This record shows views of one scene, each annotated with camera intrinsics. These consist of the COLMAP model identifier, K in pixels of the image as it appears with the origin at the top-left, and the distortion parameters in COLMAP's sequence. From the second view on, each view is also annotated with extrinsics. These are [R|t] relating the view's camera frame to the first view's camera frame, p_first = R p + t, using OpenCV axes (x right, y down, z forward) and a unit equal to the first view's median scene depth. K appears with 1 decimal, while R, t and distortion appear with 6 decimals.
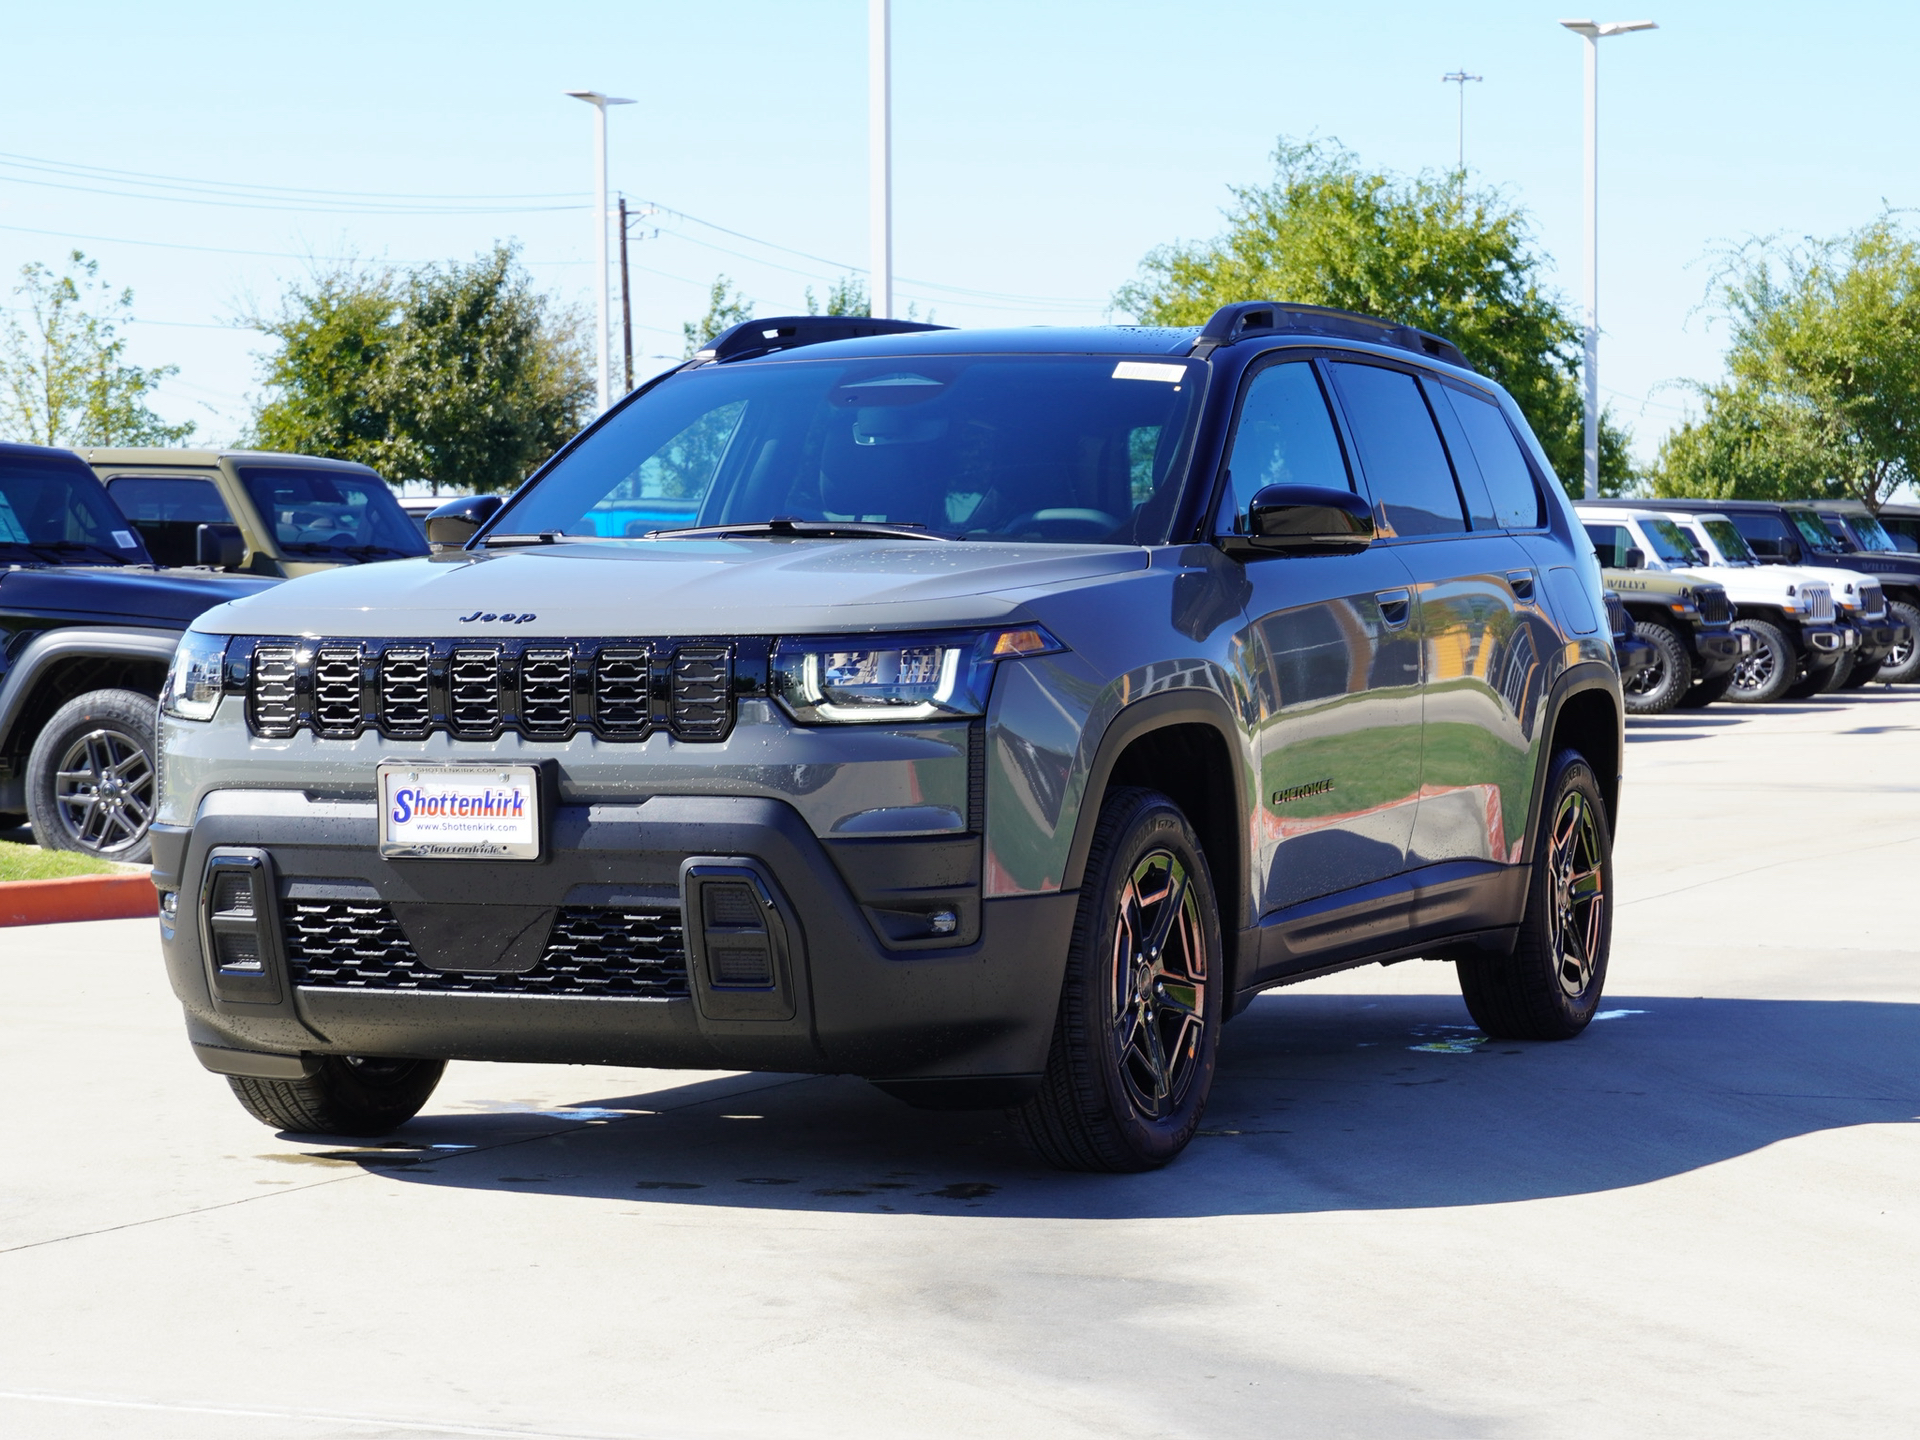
lens RADIAL K [[4812.0, 0, 960.0], [0, 4812.0, 720.0], [0, 0, 1]] dist [0.070931, -1.035743]
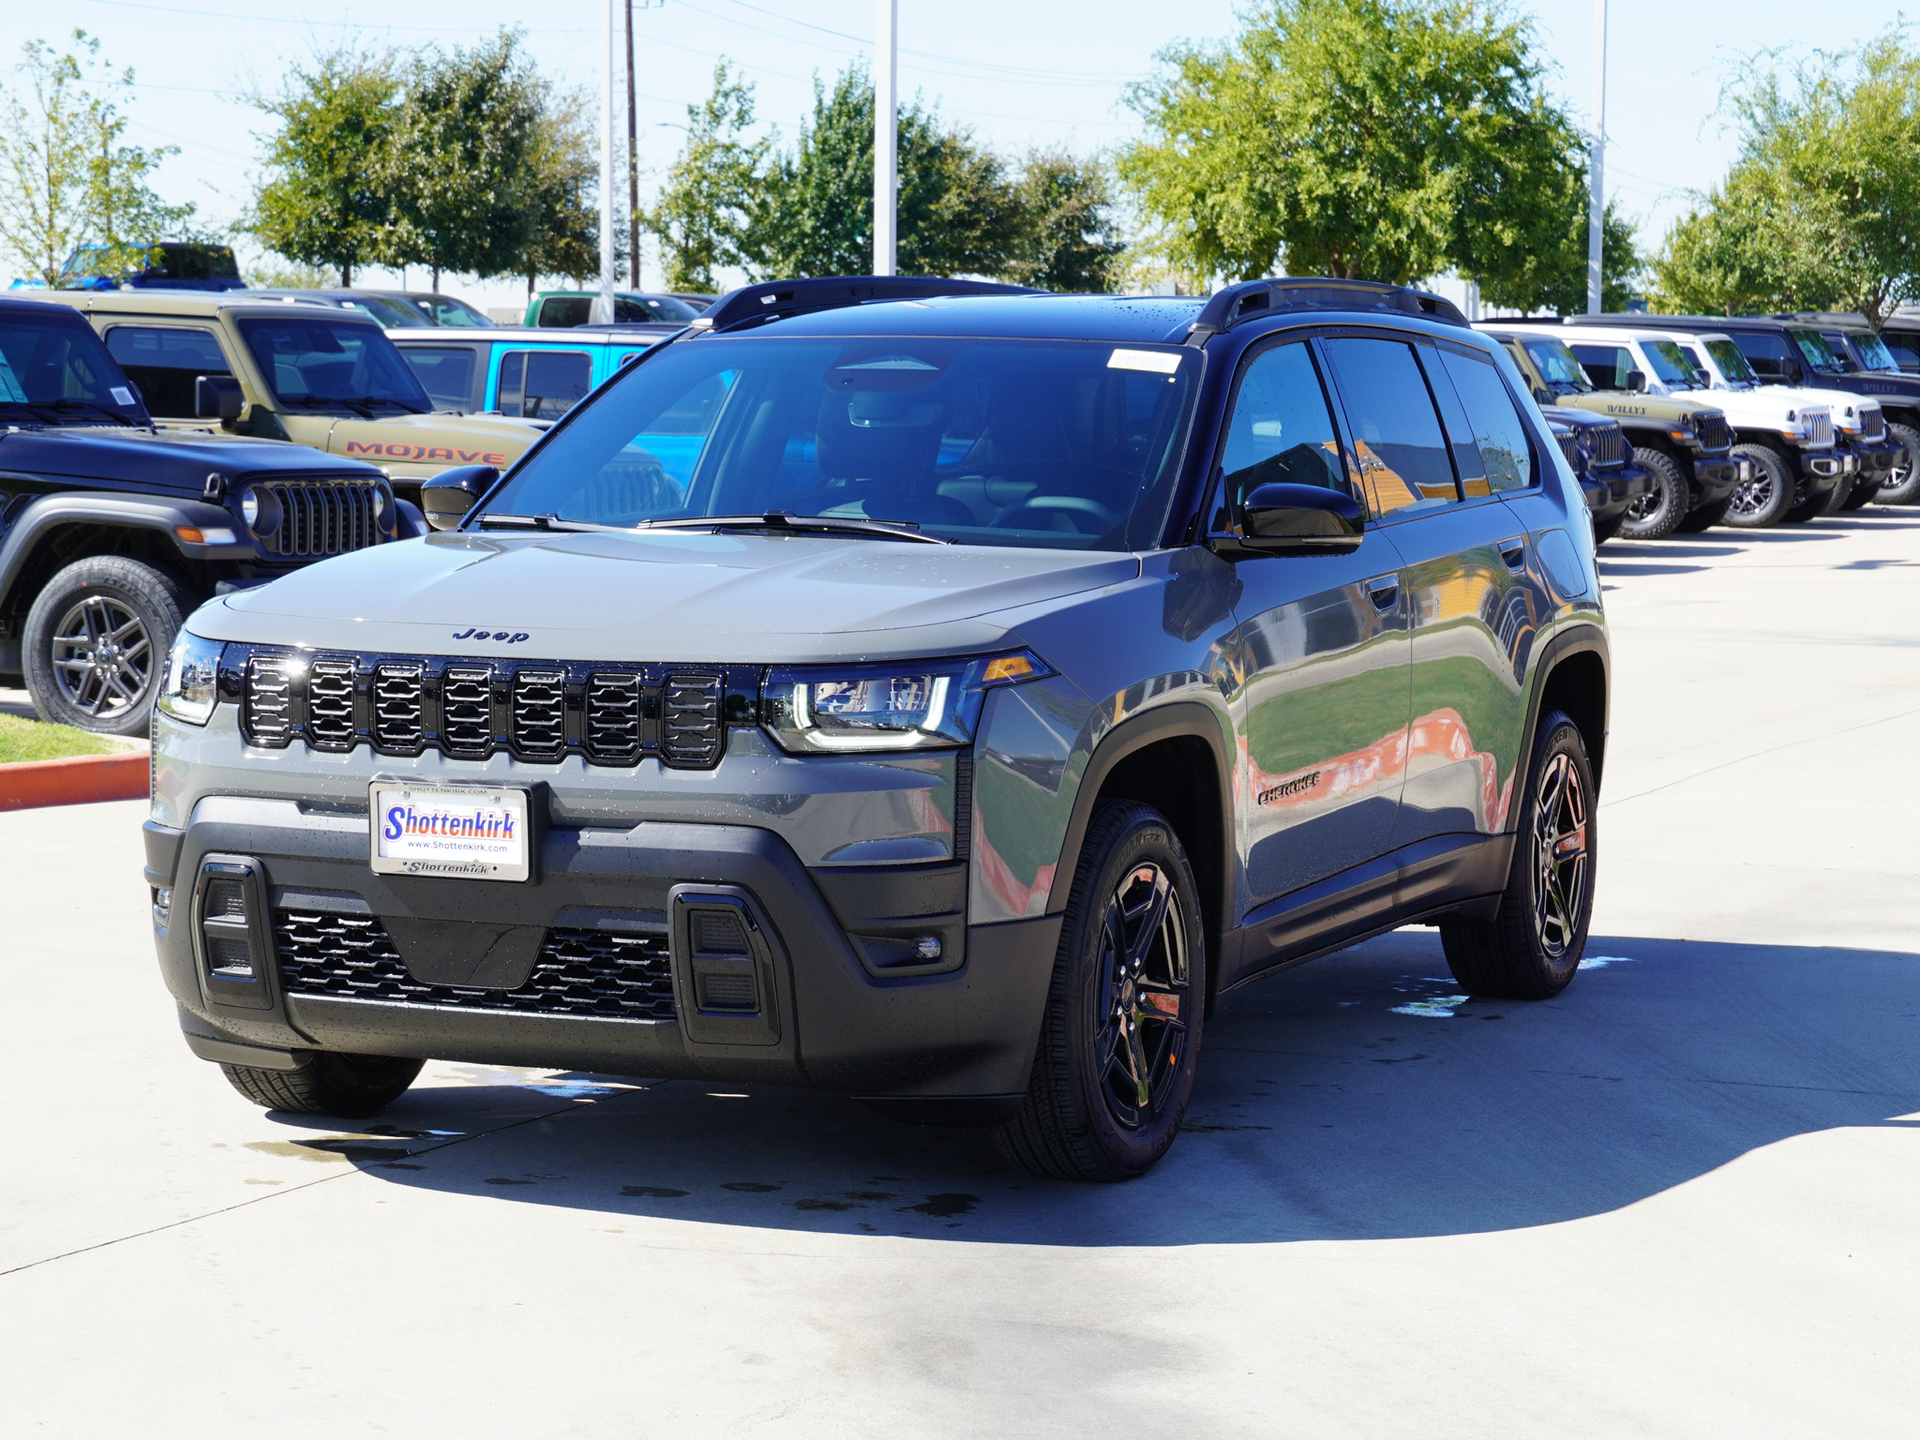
lens RADIAL K [[4812.0, 0, 960.0], [0, 4812.0, 720.0], [0, 0, 1]] dist [0.070931, -1.035743]
pose [[0.999858, 0.016832, 0.000867, 0.001331], [-0.016854, 0.998548, 0.051165, -0.050551], [-0.000004, -0.051172, 0.998690, -0.005544]]
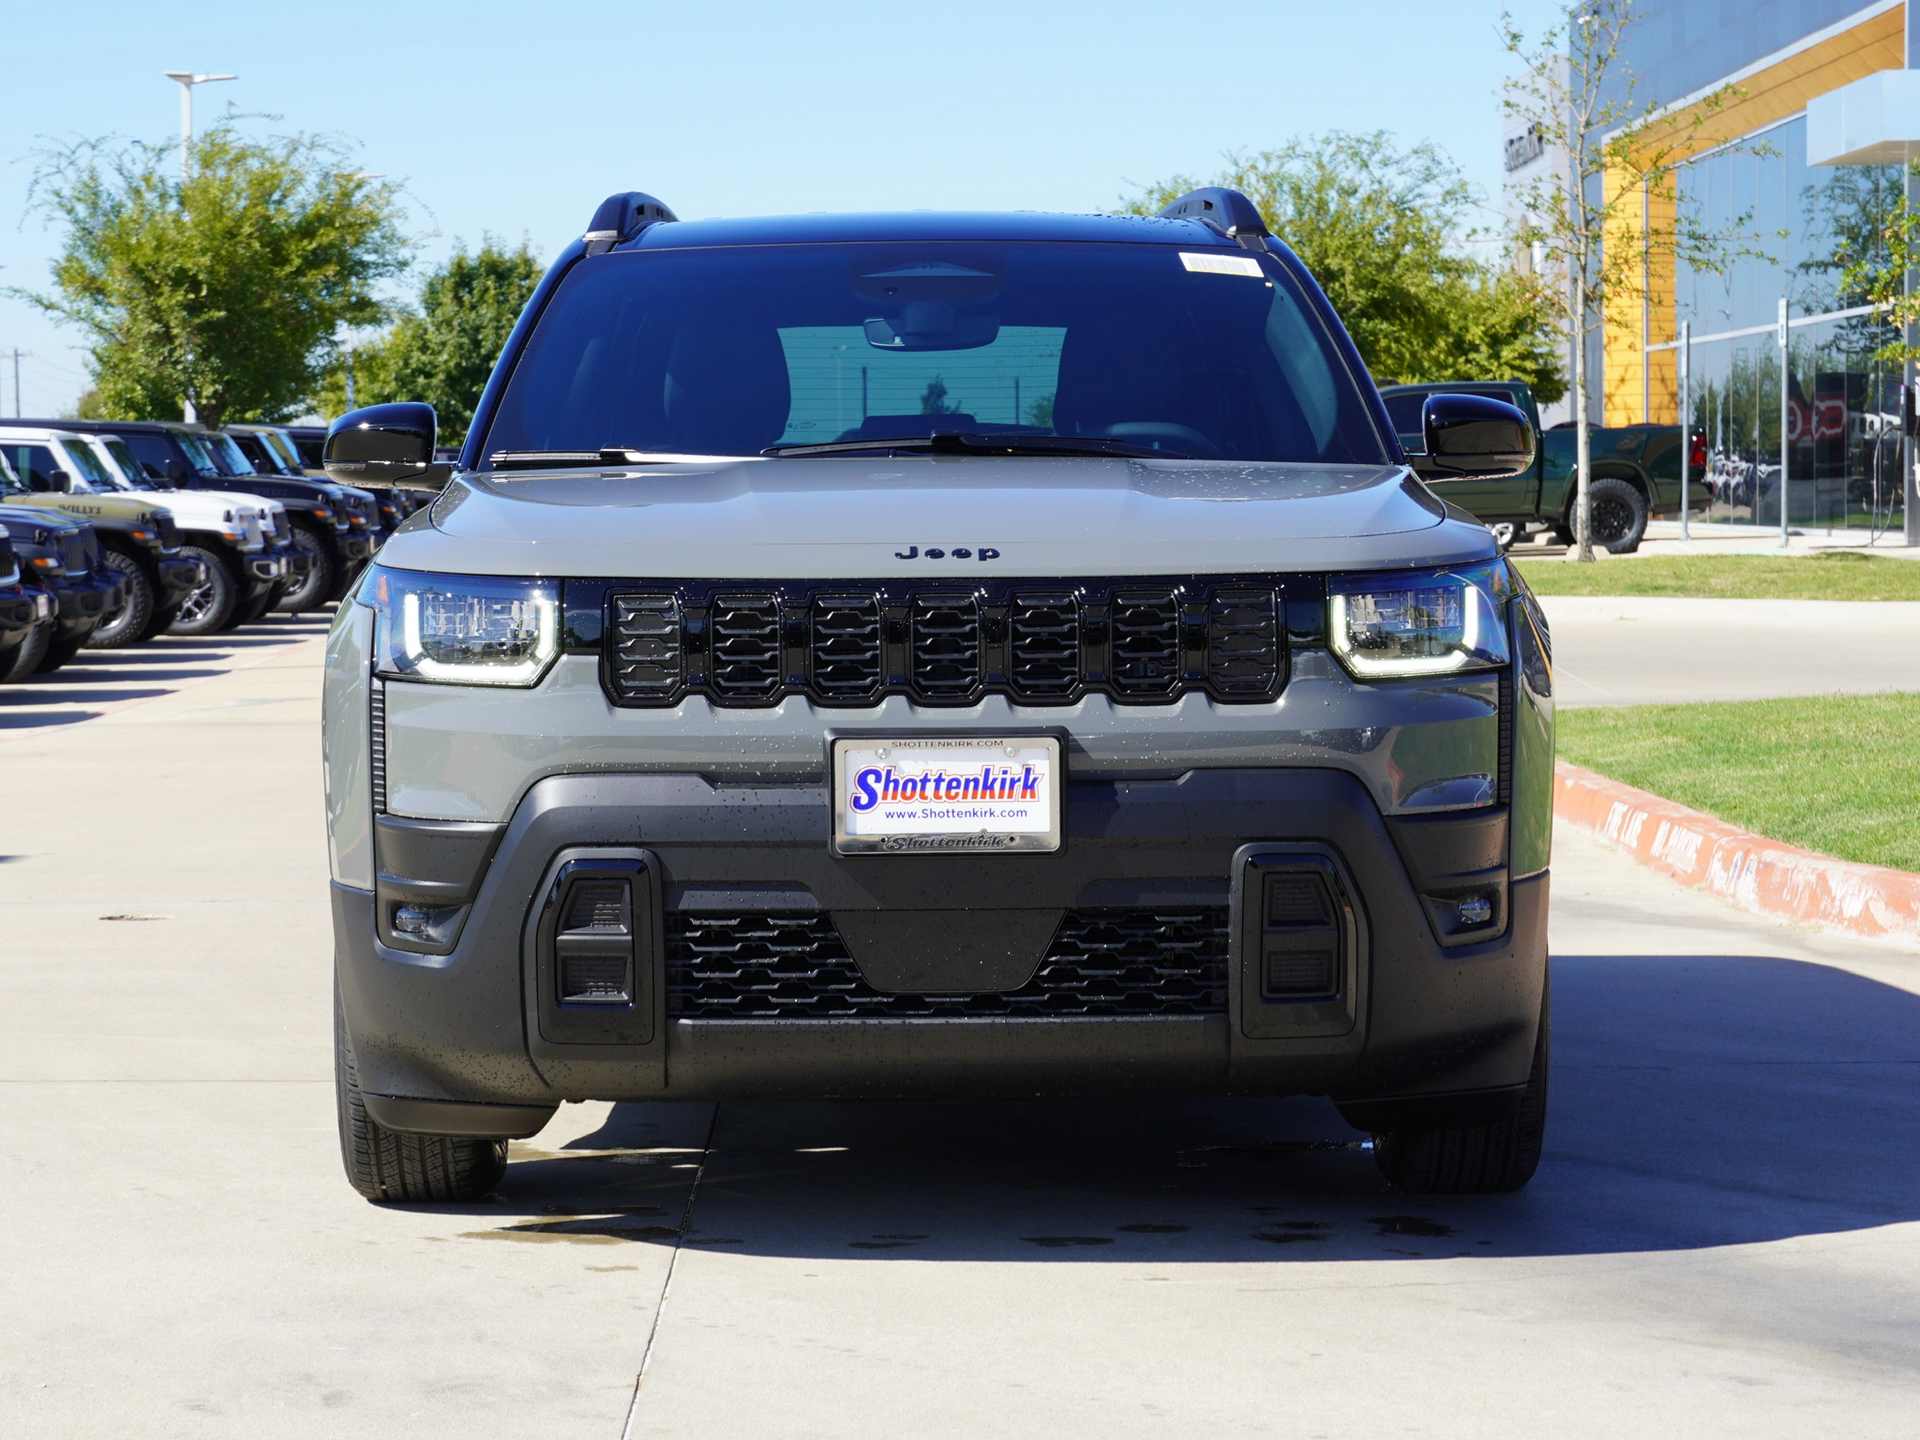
lens RADIAL K [[4955.7, 0, 960.0], [0, 4955.7, 720.0], [0, 0, 1]] dist [0.082394, 0.559449]
pose [[0.914311, -0.019905, 0.404523, -0.383133], [0.014126, 0.999751, 0.017266, -0.006796], [-0.404766, -0.010072, 0.914365, 0.212520]]
